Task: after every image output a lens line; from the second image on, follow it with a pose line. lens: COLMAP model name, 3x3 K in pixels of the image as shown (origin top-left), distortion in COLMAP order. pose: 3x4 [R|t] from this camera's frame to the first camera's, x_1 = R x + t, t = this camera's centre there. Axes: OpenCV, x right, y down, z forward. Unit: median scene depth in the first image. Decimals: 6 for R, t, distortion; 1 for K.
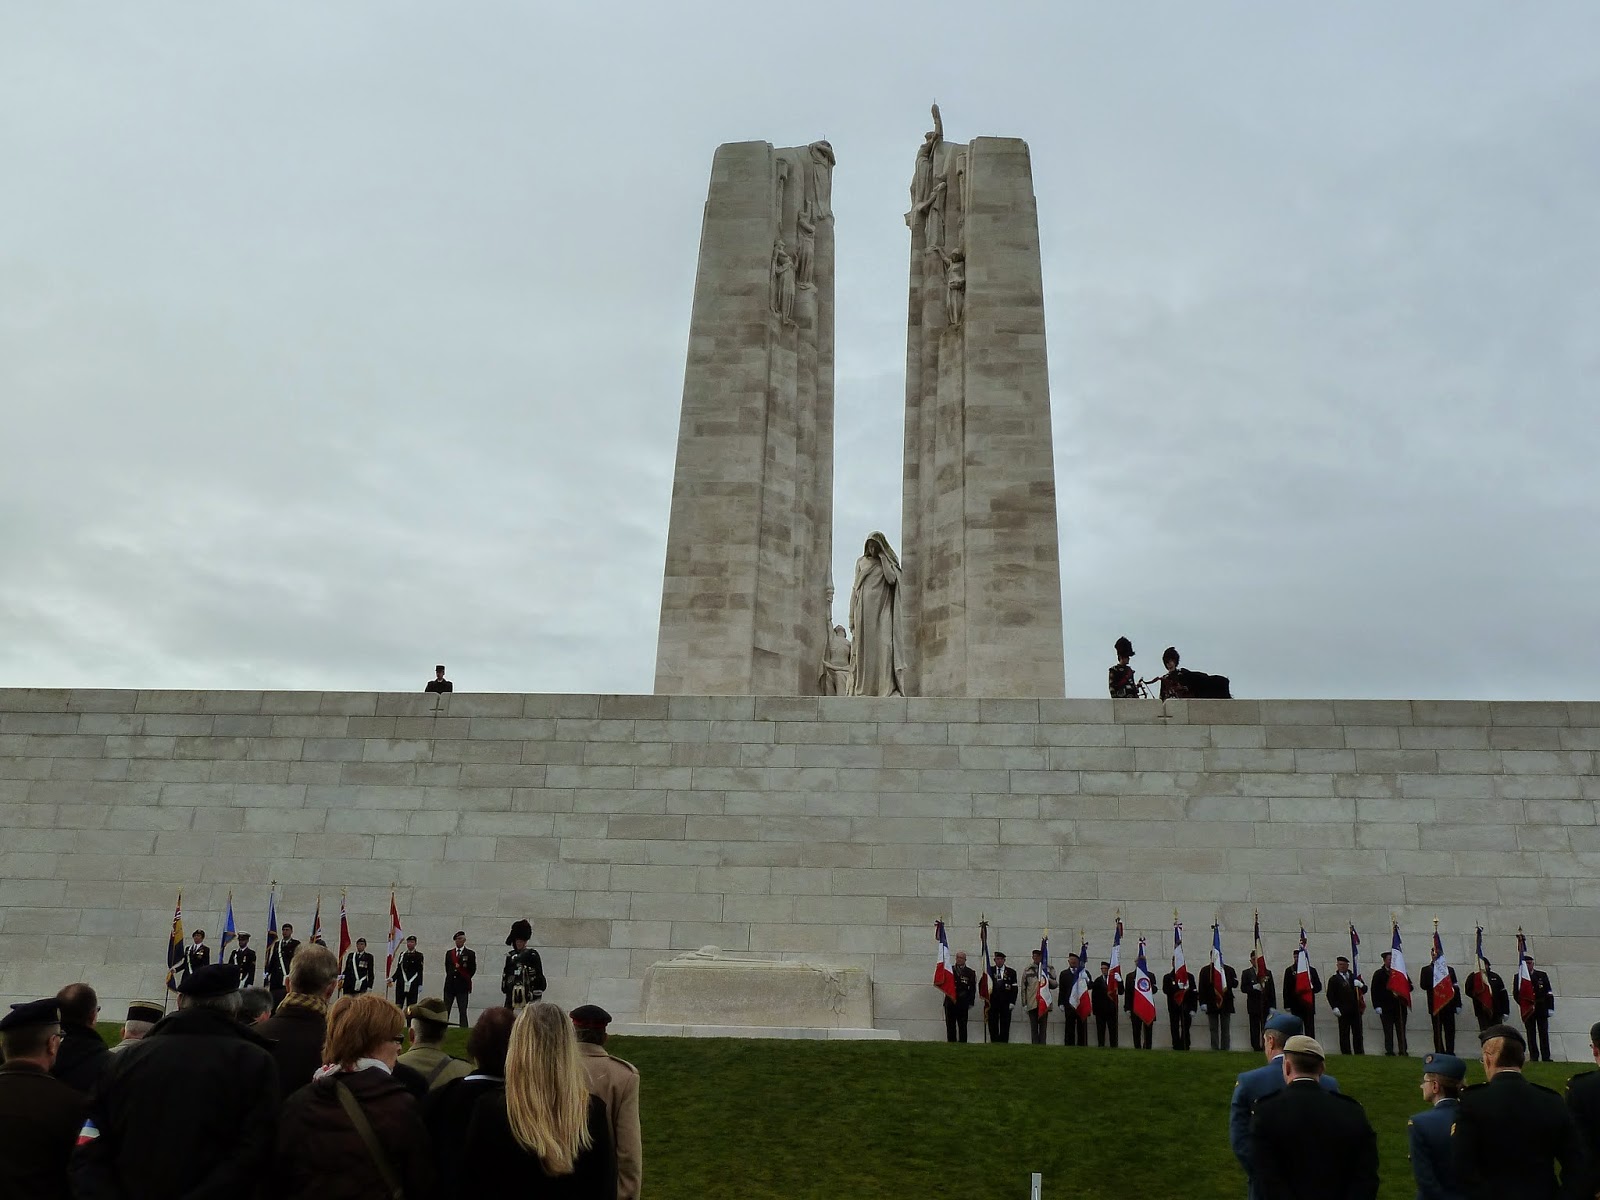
lens RADIAL K [[1793.4, 0, 799.7], [0, 1793.4, 556.4], [0, 0, 1]] dist [-0.009486, 0.004899]
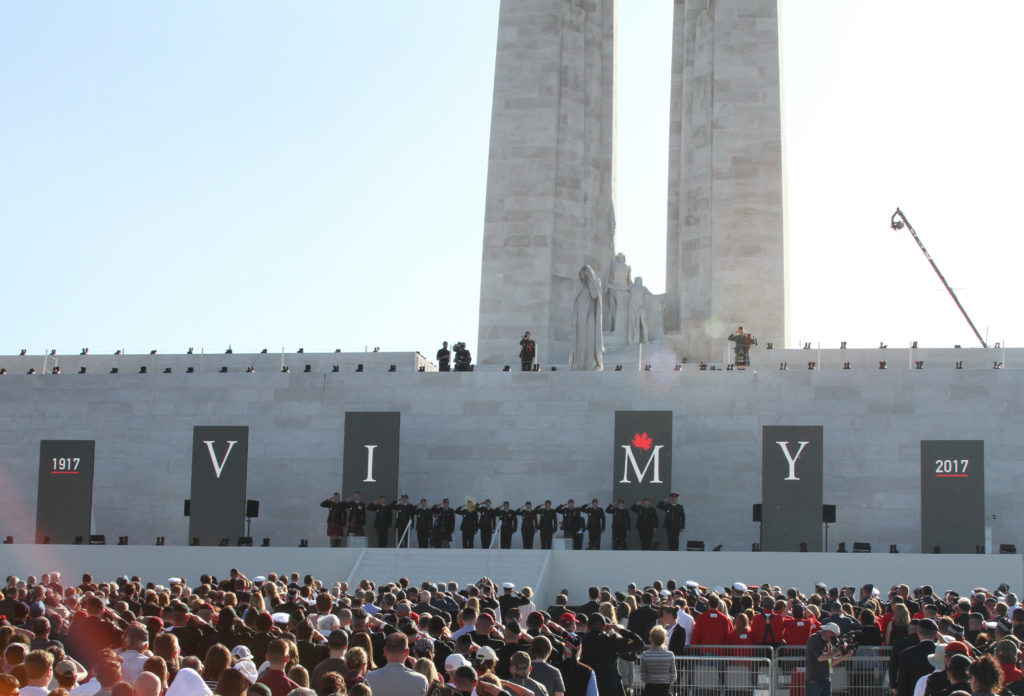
lens RADIAL K [[2123.6, 0, 512.0], [0, 2123.6, 348.0], [0, 0, 1]] dist [0.021817, 0.011996]
pose [[0.994139, -0.024285, -0.105347, 0.104697], [0.042351, 0.984043, 0.172819, -0.163345], [0.099469, -0.176268, 0.979304, -0.532791]]
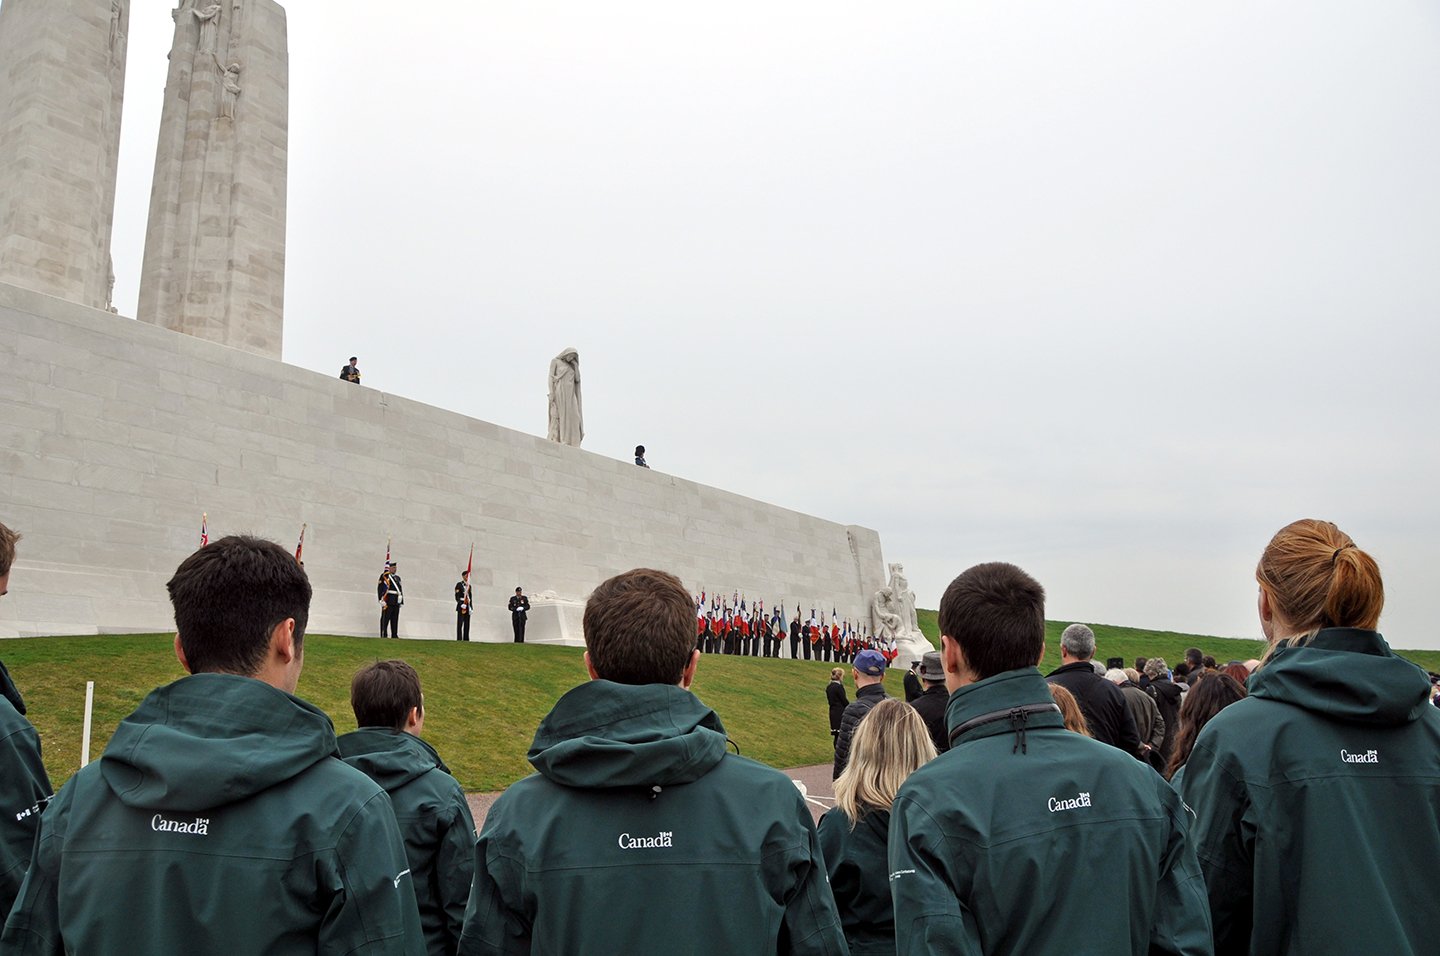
lens RADIAL K [[1169.6, 0, 716.7], [0, 1169.6, 393.8], [0, 0, 1]] dist [-0.039958, 0.001334]
pose [[0.448358, 0.196452, 0.871999, -0.501539], [-0.271034, 0.959501, -0.076806, 0.044418], [-0.851772, -0.201905, 0.483445, 0.204263]]
